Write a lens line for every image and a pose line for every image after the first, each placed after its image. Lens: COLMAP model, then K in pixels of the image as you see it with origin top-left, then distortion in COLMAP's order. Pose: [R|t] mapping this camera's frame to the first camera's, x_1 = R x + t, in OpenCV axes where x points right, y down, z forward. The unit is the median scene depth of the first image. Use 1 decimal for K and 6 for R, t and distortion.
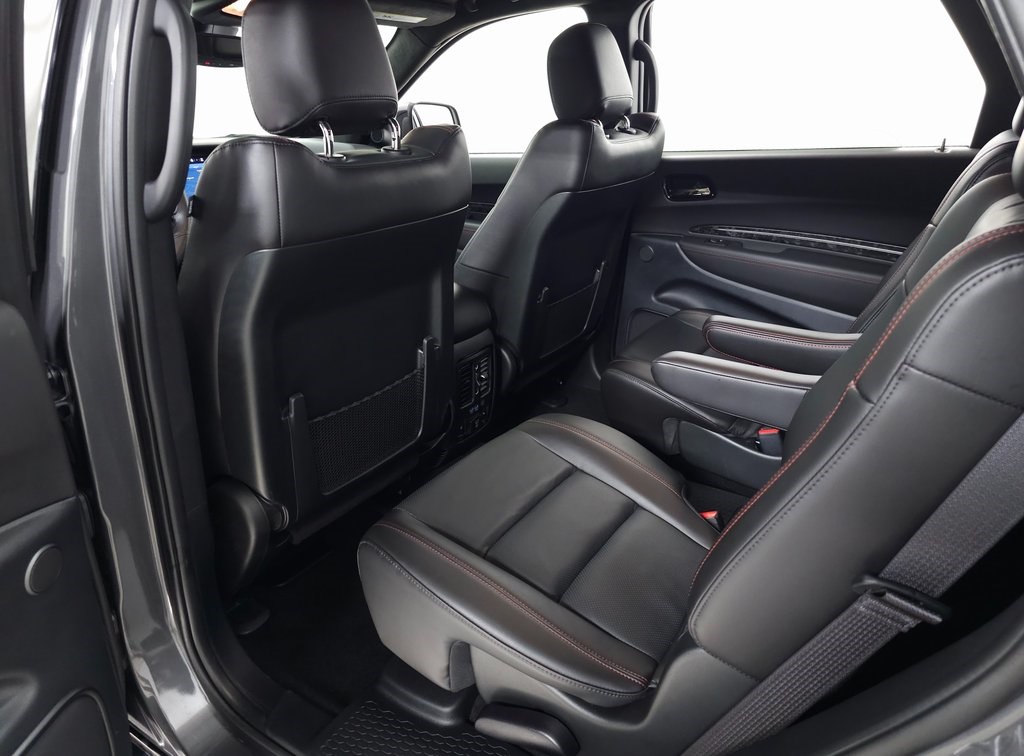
lens RADIAL K [[919.3, 0, 512.0], [0, 919.3, 378.0], [0, 0, 1]] dist [0.112983, -0.293665]
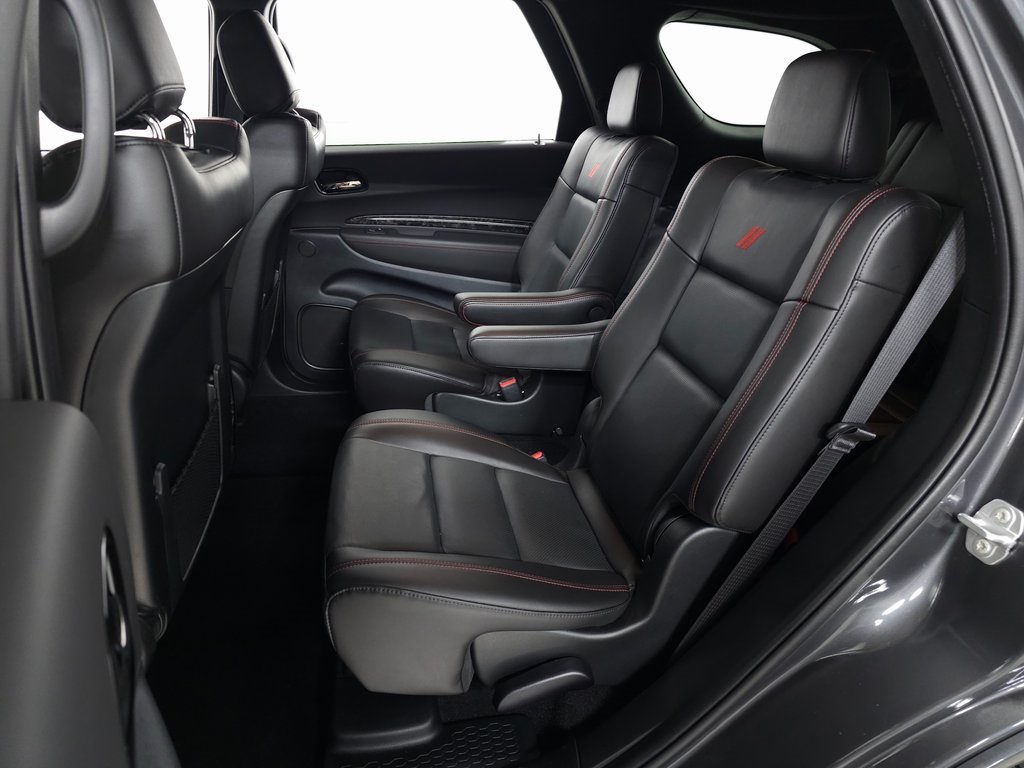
lens RADIAL K [[904.3, 0, 512.0], [0, 904.3, 381.3], [0, 0, 1]] dist [0.077627, -0.140897]
pose [[0.592109, -0.213647, 0.777021, -0.557170], [0.200649, 0.972935, 0.114616, -0.068621], [-0.780479, 0.088044, 0.618952, 0.250953]]
